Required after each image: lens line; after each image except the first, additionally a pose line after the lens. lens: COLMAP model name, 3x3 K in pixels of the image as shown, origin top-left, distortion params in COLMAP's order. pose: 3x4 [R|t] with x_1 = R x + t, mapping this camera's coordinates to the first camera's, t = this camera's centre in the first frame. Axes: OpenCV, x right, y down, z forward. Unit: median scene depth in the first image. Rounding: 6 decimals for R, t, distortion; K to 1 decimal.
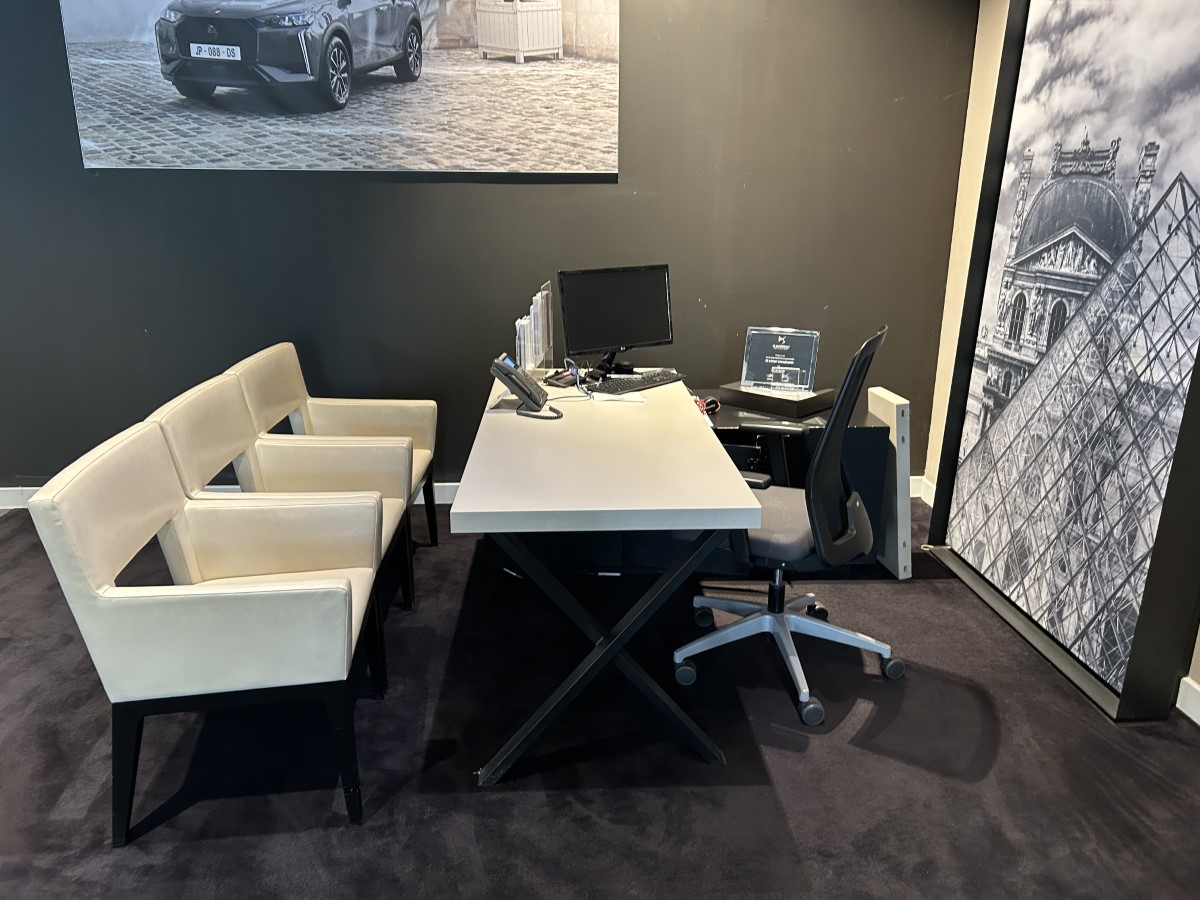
lens RADIAL K [[892.0, 0, 608.9], [0, 892.0, 455.5], [0, 0, 1]] dist [0.034811, -0.040199]
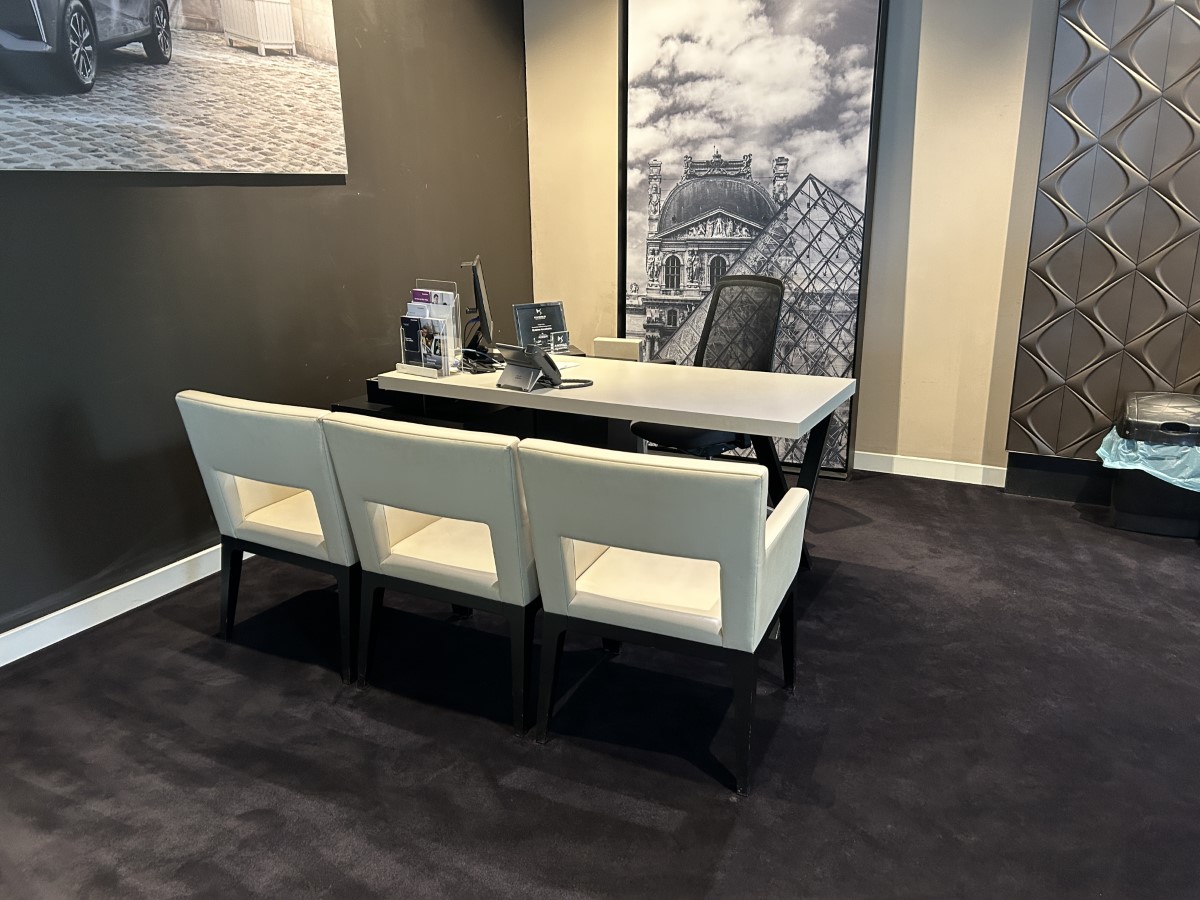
lens RADIAL K [[892.0, 0, 611.0], [0, 892.0, 446.9], [0, 0, 1]] dist [0.034811, -0.040199]
pose [[0.521682, -0.246943, 0.816619, -0.832127], [0.260507, 0.957585, 0.123151, -0.080978], [-0.812394, 0.148489, 0.563885, 0.273406]]
